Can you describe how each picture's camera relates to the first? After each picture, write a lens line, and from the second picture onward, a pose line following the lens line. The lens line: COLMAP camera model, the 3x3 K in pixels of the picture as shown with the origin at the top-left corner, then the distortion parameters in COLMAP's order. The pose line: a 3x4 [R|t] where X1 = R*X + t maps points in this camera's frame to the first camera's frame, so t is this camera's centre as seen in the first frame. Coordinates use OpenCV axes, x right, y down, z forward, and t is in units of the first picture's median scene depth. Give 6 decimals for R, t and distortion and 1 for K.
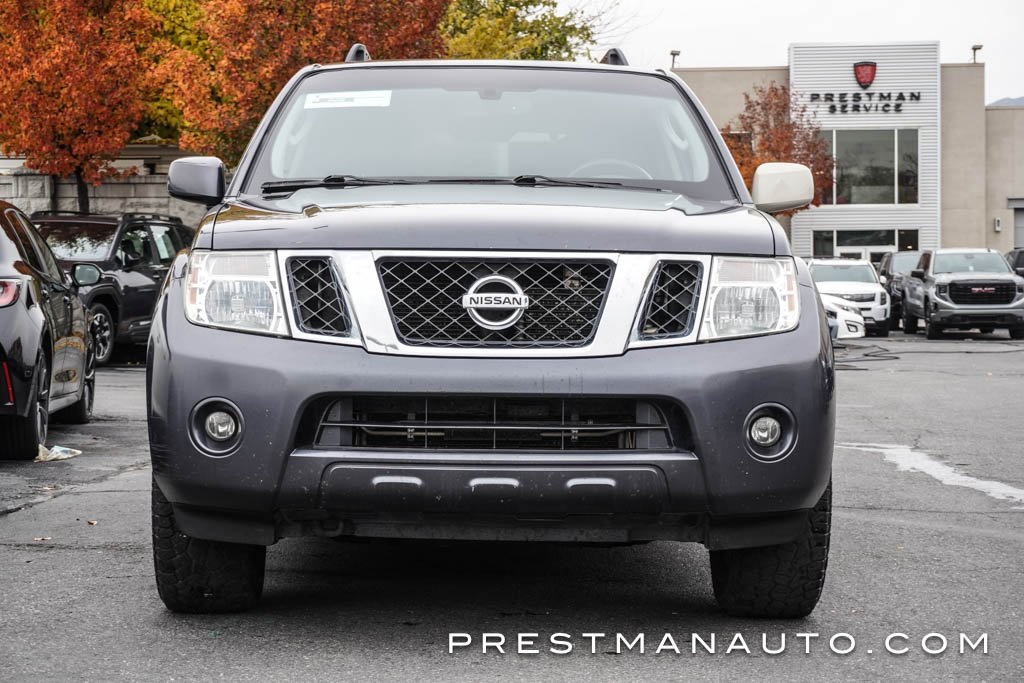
lens RADIAL K [[2162.2, 0, 510.6], [0, 2162.2, 343.3], [0, 0, 1]] dist [0.253703, 0.000000]
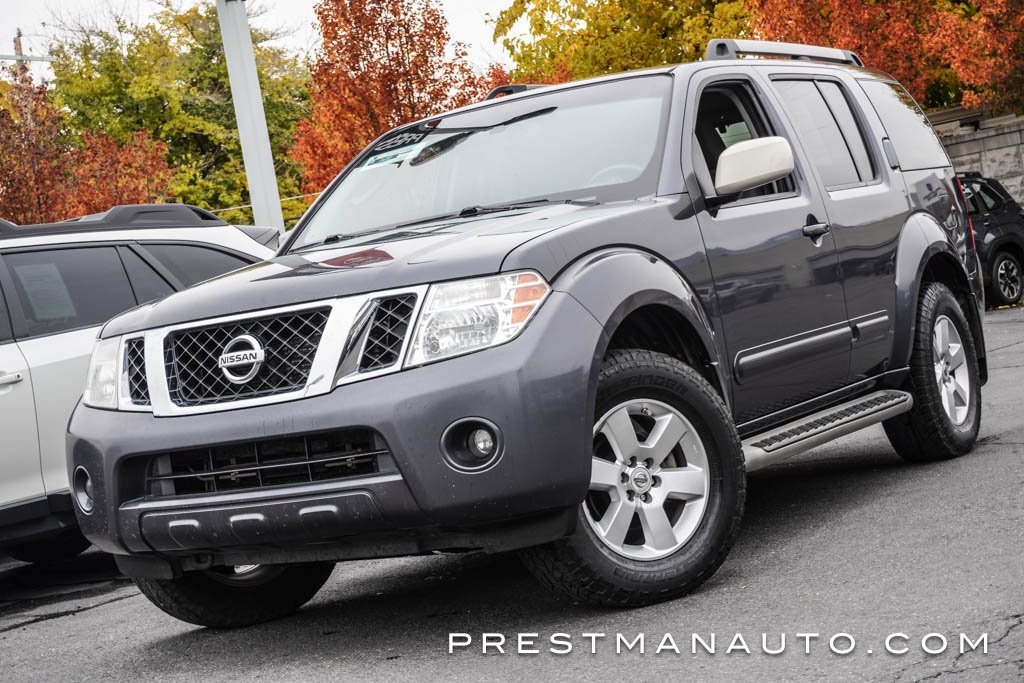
lens RADIAL K [[2034.5, 0, 511.8], [0, 2034.5, 339.8], [0, 0, 1]] dist [0.011048, 0.000000]
pose [[0.839357, -0.132682, -0.527140, 0.671441], [0.148494, 0.988835, -0.012446, 0.005368], [0.522905, -0.067830, 0.849688, 0.164805]]
